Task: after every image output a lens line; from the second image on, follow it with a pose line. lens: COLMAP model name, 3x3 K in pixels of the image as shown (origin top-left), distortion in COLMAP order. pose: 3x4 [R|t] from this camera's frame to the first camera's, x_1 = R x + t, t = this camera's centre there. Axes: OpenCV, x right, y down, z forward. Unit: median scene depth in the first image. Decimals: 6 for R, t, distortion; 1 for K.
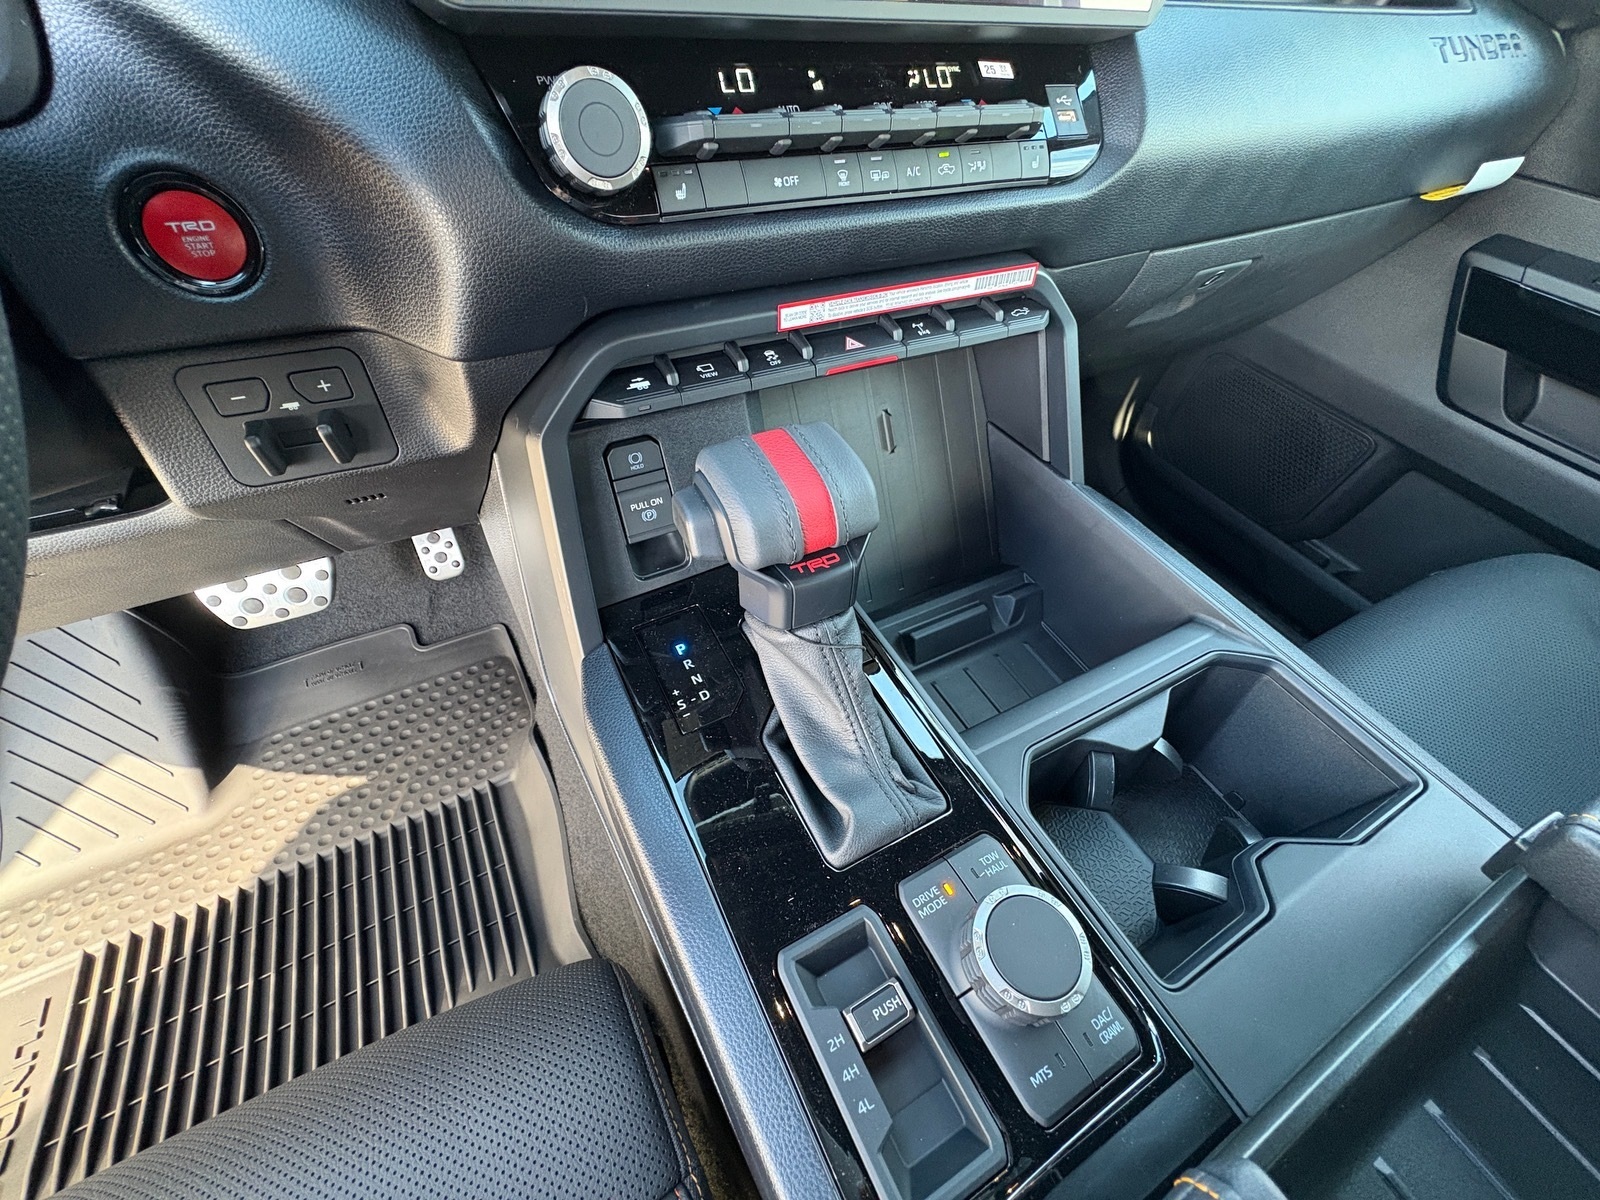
lens RADIAL K [[645.4, 0, 800.0], [0, 645.4, 600.0], [0, 0, 1]] dist [-0.000830, 0.000288]
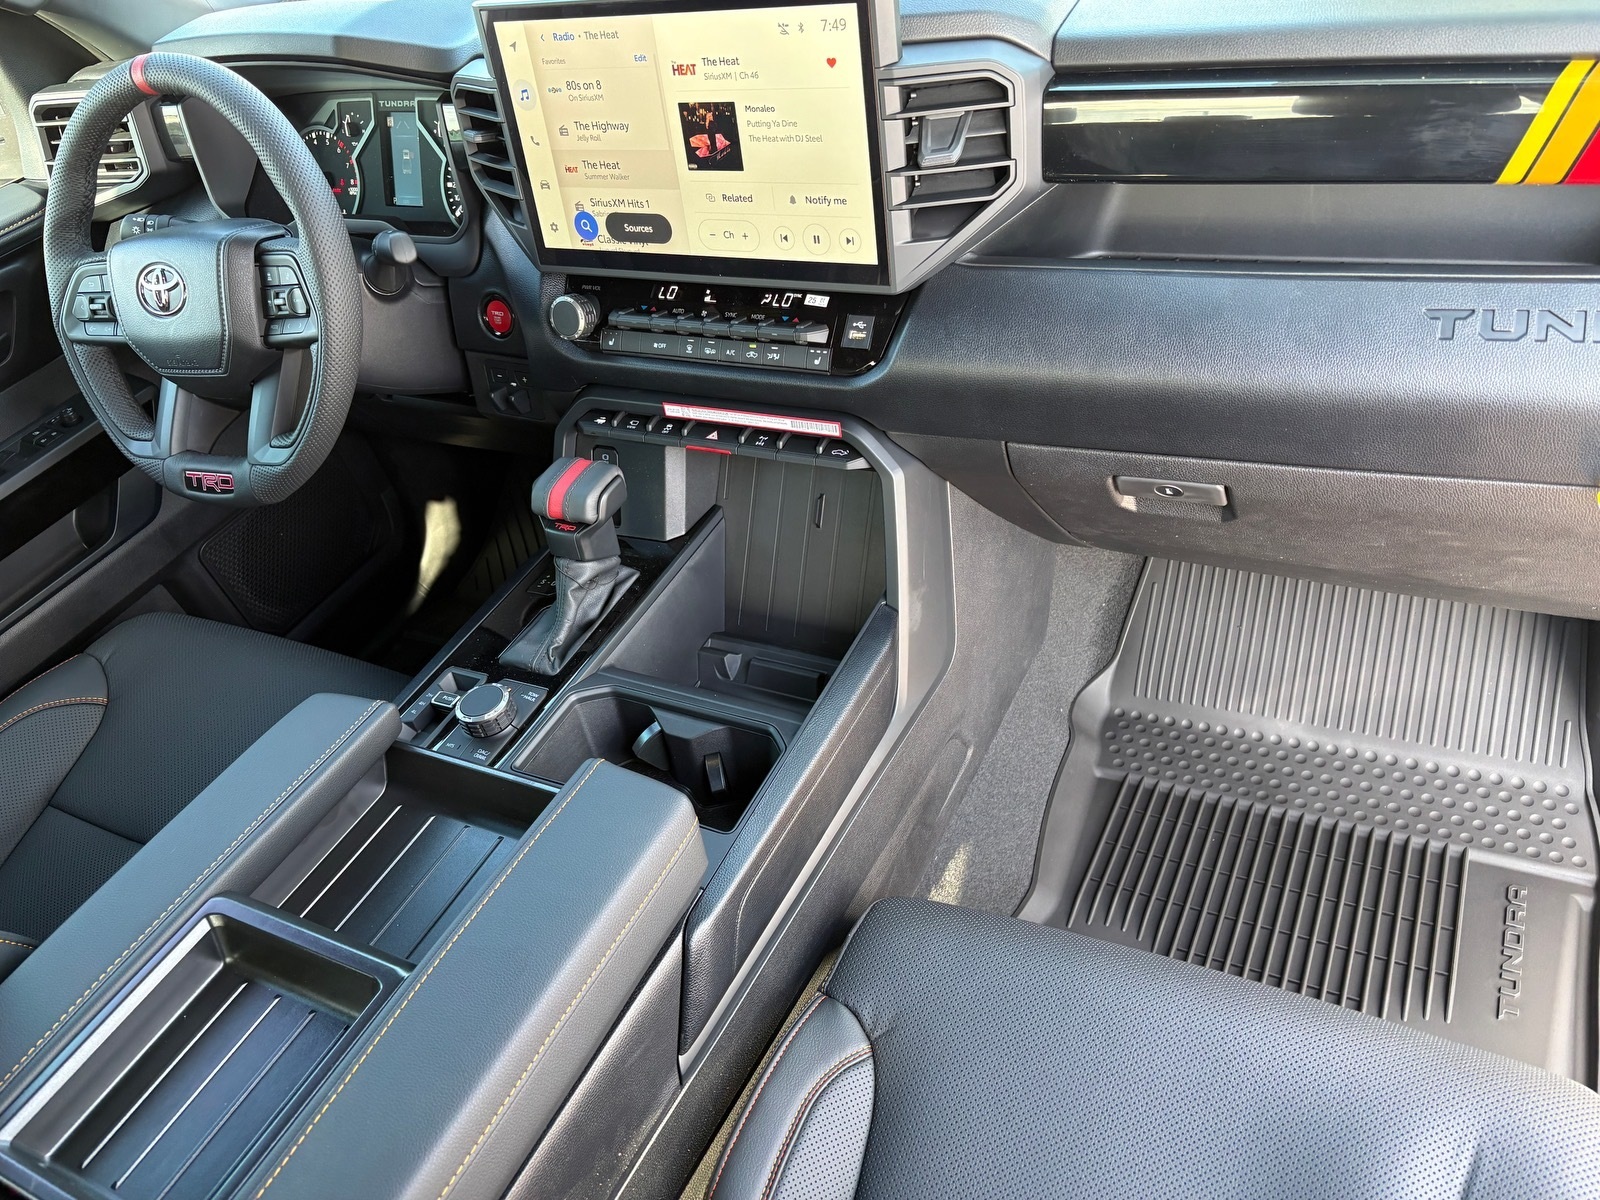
lens RADIAL K [[1230.3, 0, 800.0], [0, 1230.3, 600.0], [0, 0, 1]] dist [0.001393, -0.000187]
pose [[0.539002, 0.390610, -0.746258, 4.058927], [-0.462367, 0.877764, 0.125488, -0.815790], [0.704055, 0.277407, 0.653722, -1.091070]]
